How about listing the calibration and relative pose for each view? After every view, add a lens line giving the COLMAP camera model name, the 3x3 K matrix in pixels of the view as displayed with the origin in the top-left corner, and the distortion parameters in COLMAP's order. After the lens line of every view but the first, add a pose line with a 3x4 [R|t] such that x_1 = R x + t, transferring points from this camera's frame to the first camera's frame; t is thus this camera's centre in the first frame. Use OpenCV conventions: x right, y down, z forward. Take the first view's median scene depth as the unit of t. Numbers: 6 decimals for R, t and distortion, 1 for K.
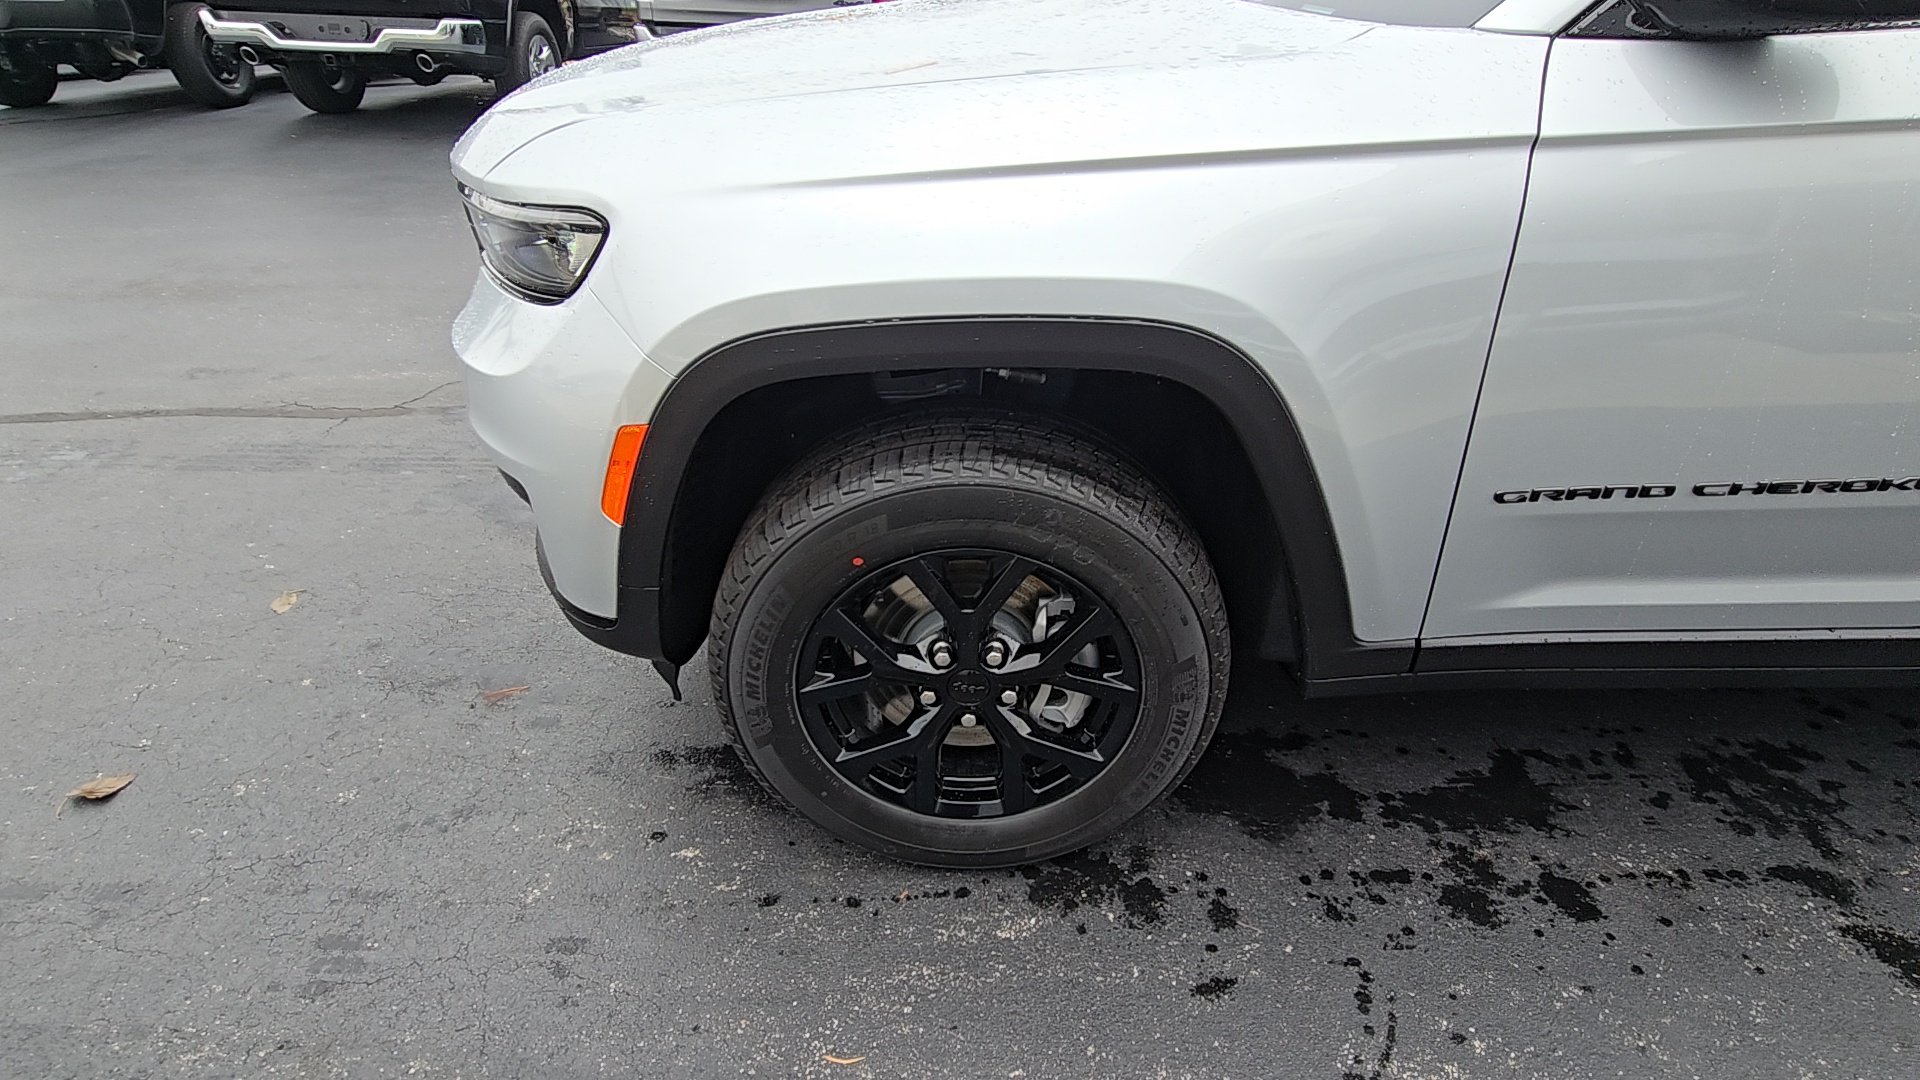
lens RADIAL K [[964.5, 0, 945.8], [0, 964.5, 543.4], [0, 0, 1]] dist [-0.000246, -0.000662]
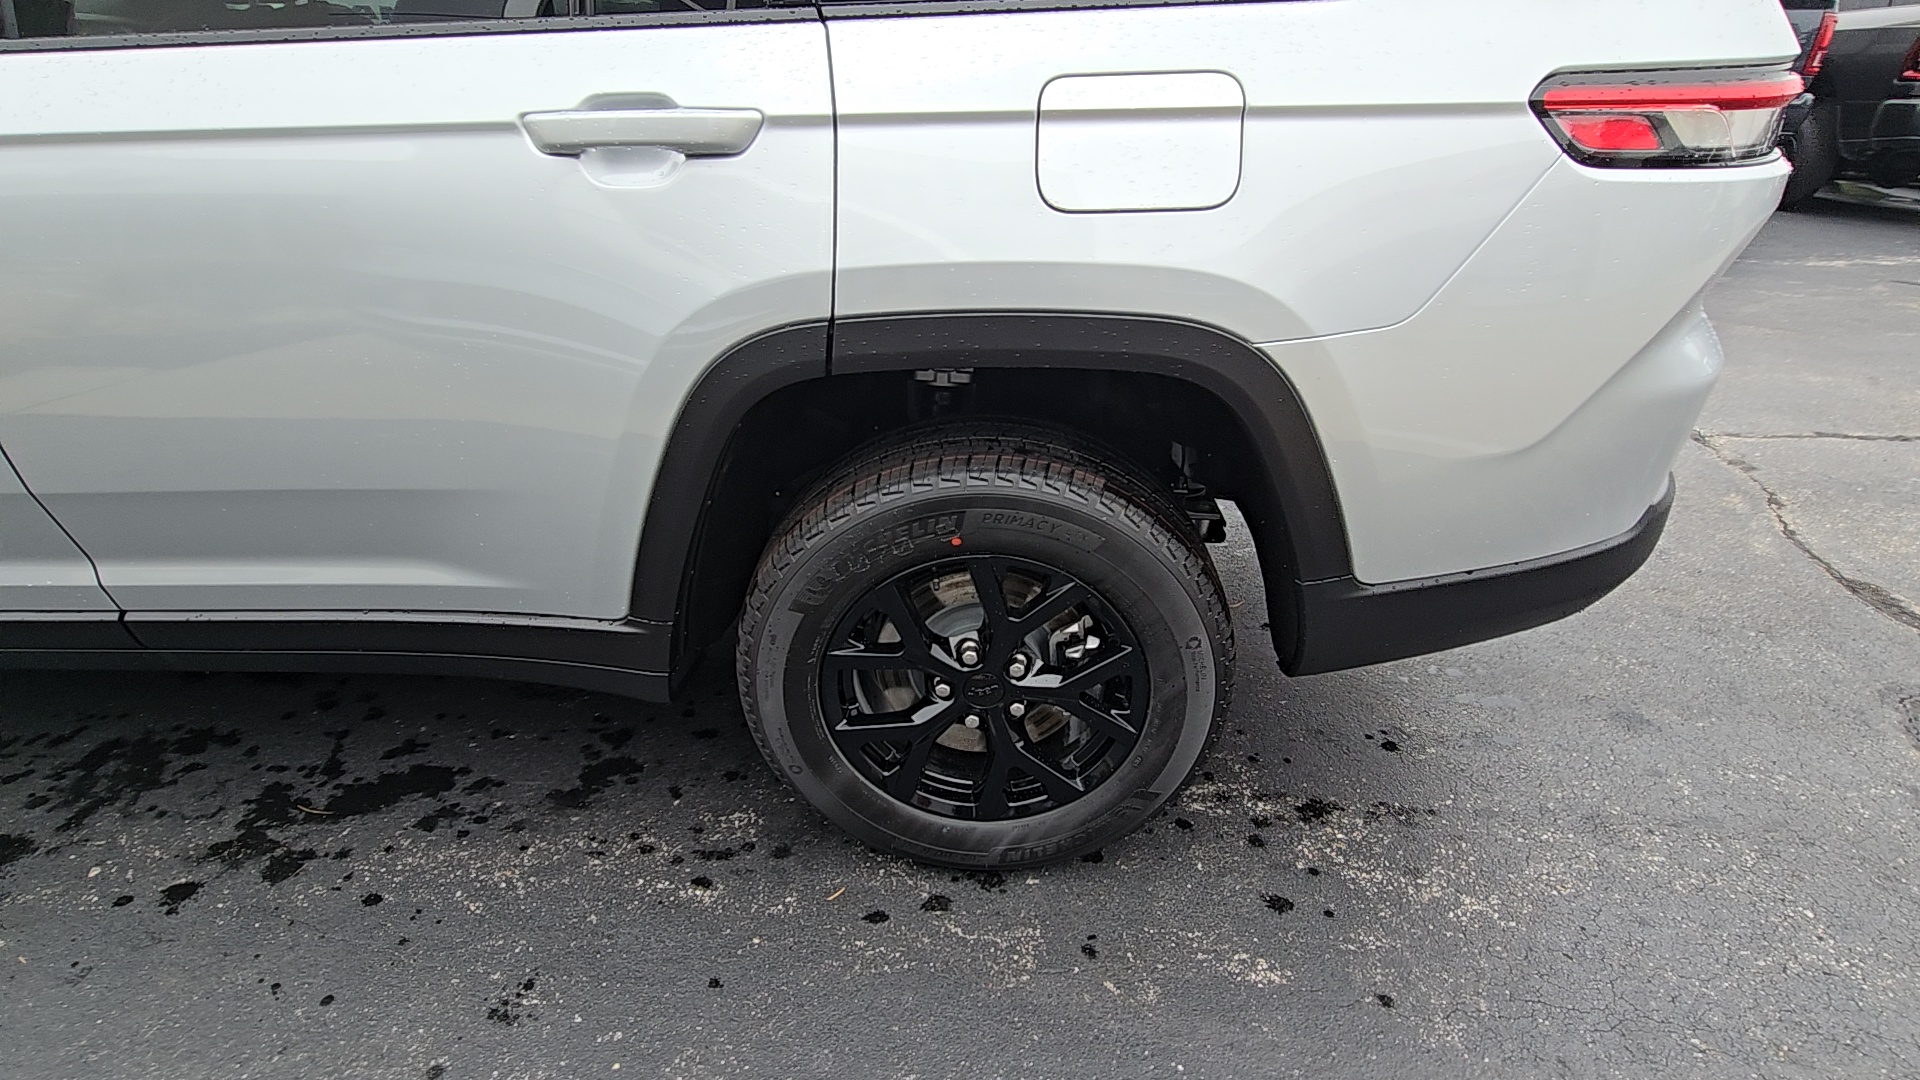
lens RADIAL K [[964.5, 0, 950.1], [0, 964.5, 539.7], [0, 0, 1]] dist [-0.000246, -0.000662]
pose [[0.999790, 0.019248, -0.007095, 1.936264], [-0.019523, 0.998966, -0.041059, 0.024269], [0.006298, 0.041189, 0.999132, -0.097969]]
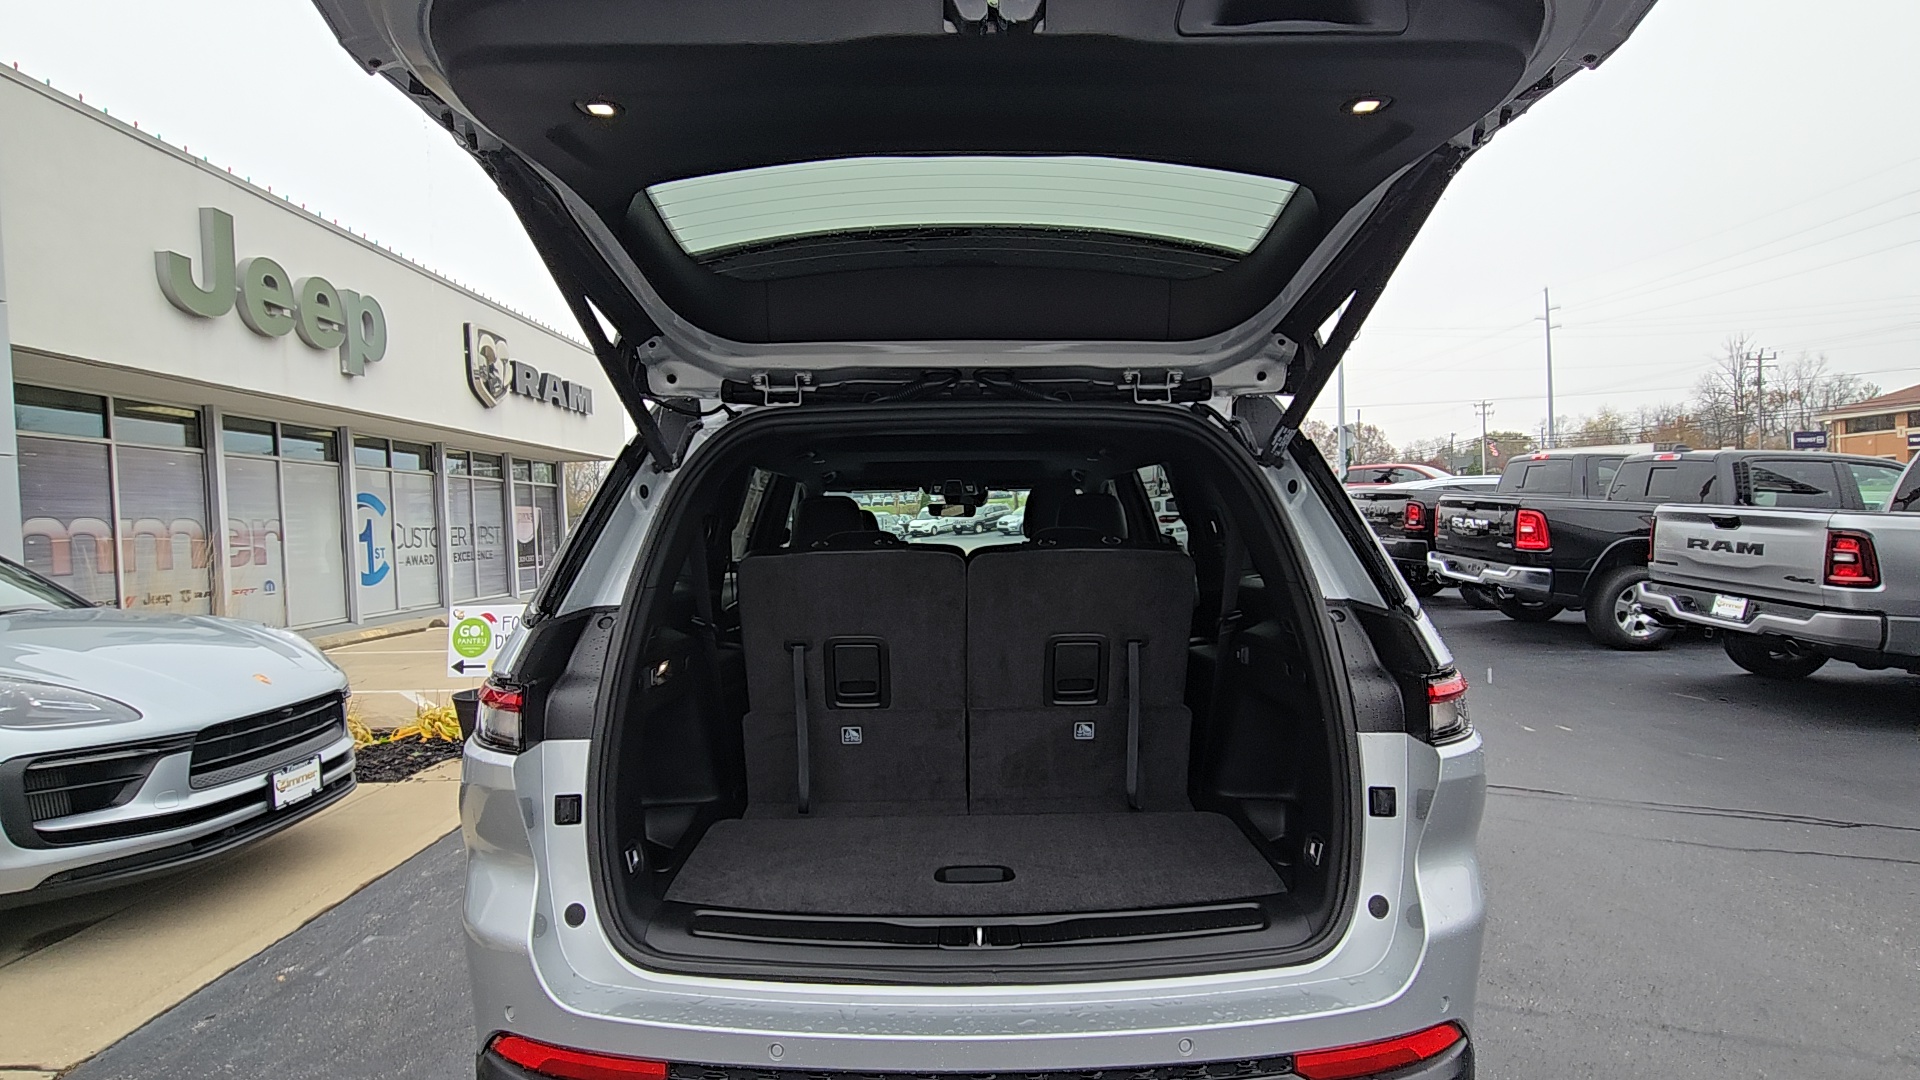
lens RADIAL K [[964.5, 0, 950.8], [0, 964.5, 539.8], [0, 0, 1]] dist [-0.000246, -0.000662]
pose [[0.030187, 0.037450, -0.998842, 3.737309], [-0.512803, 0.858344, 0.016684, -0.731036], [0.857975, 0.511706, 0.045115, 0.835934]]
